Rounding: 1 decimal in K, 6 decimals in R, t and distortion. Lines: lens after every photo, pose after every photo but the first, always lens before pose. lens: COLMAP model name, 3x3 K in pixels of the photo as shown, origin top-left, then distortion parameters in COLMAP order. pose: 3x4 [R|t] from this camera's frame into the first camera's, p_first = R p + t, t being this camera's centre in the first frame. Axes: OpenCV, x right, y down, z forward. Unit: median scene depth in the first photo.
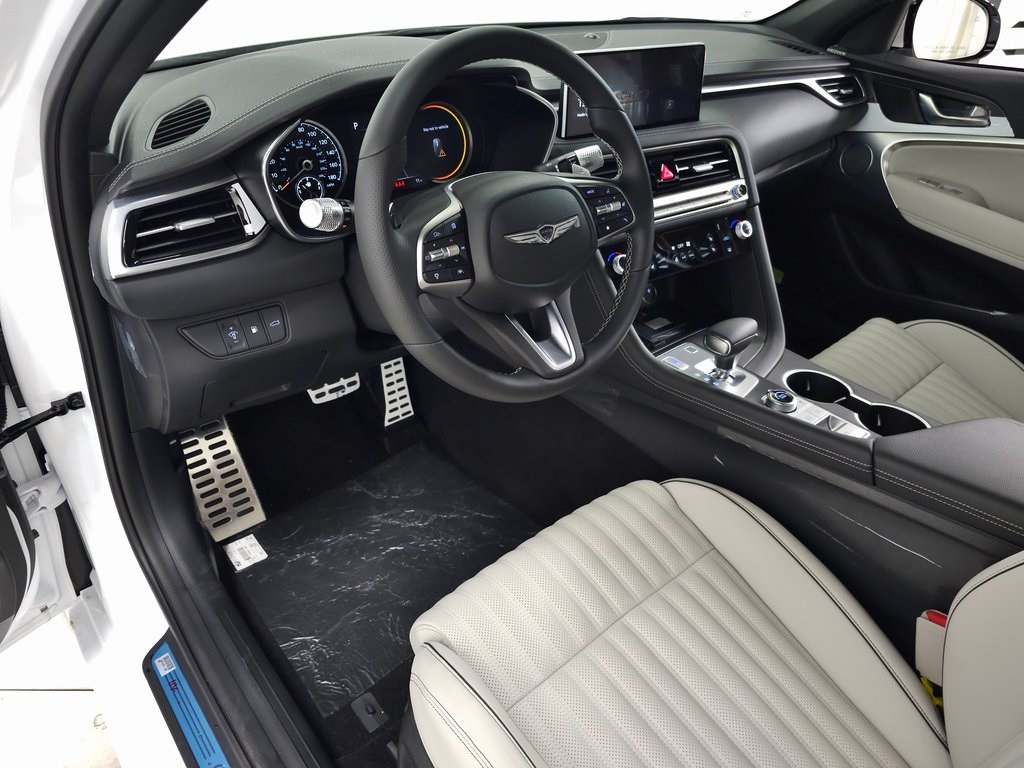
lens RADIAL K [[688.6, 0, 512.0], [0, 688.6, 384.0], [0, 0, 1]] dist [0.007706, -0.000358]
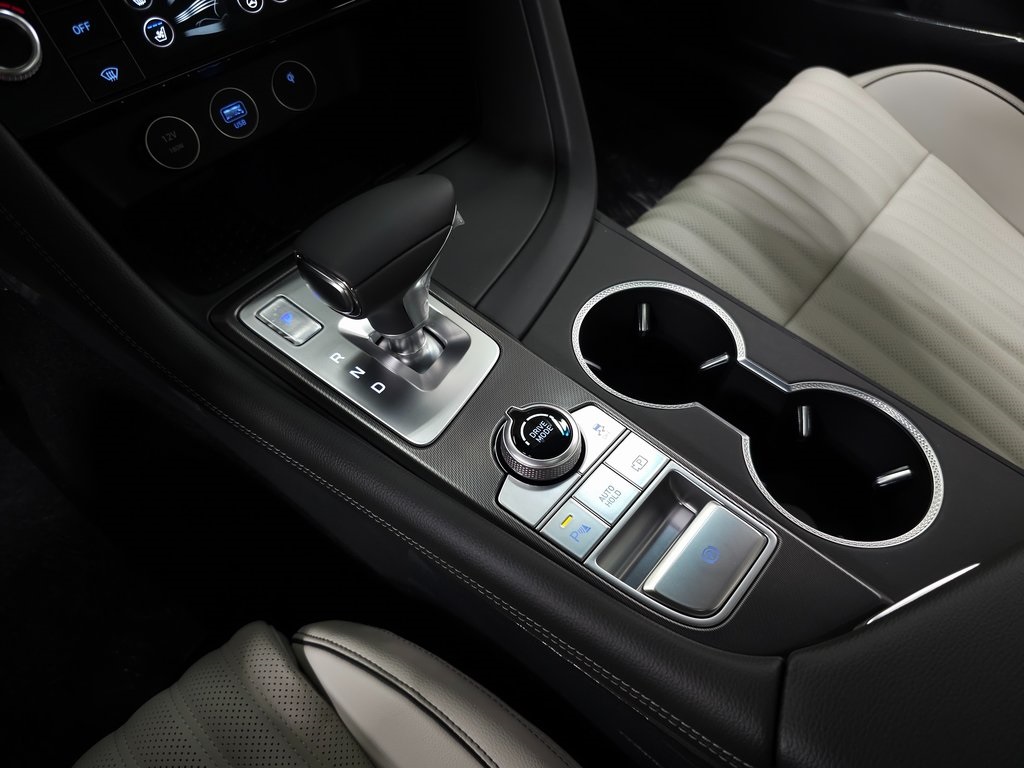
lens RADIAL K [[700.6, 0, 515.2], [0, 700.6, 387.2], [0, 0, 1]] dist [0.029183, -0.044235]
pose [[0.988602, -0.132218, 0.072007, 0.313512], [0.097842, 0.927735, 0.360188, -0.115893], [-0.114427, -0.349037, 0.930097, 0.598338]]
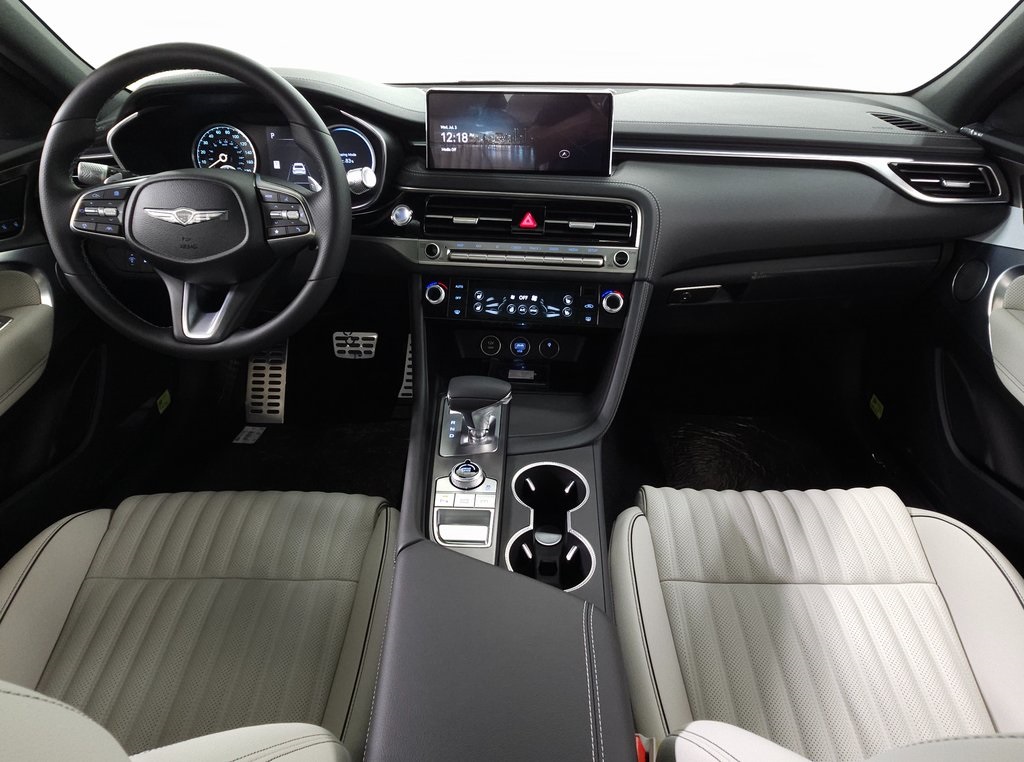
lens RADIAL K [[570.1, 0, 512.0], [0, 570.1, 381.0], [0, 0, 1]] dist [0.000649, -0.000001]
pose [[0.750768, 0.321280, -0.577171, 0.724371], [-0.347892, 0.935067, 0.067973, -0.140509], [0.561532, 0.149761, 0.813790, 0.365565]]
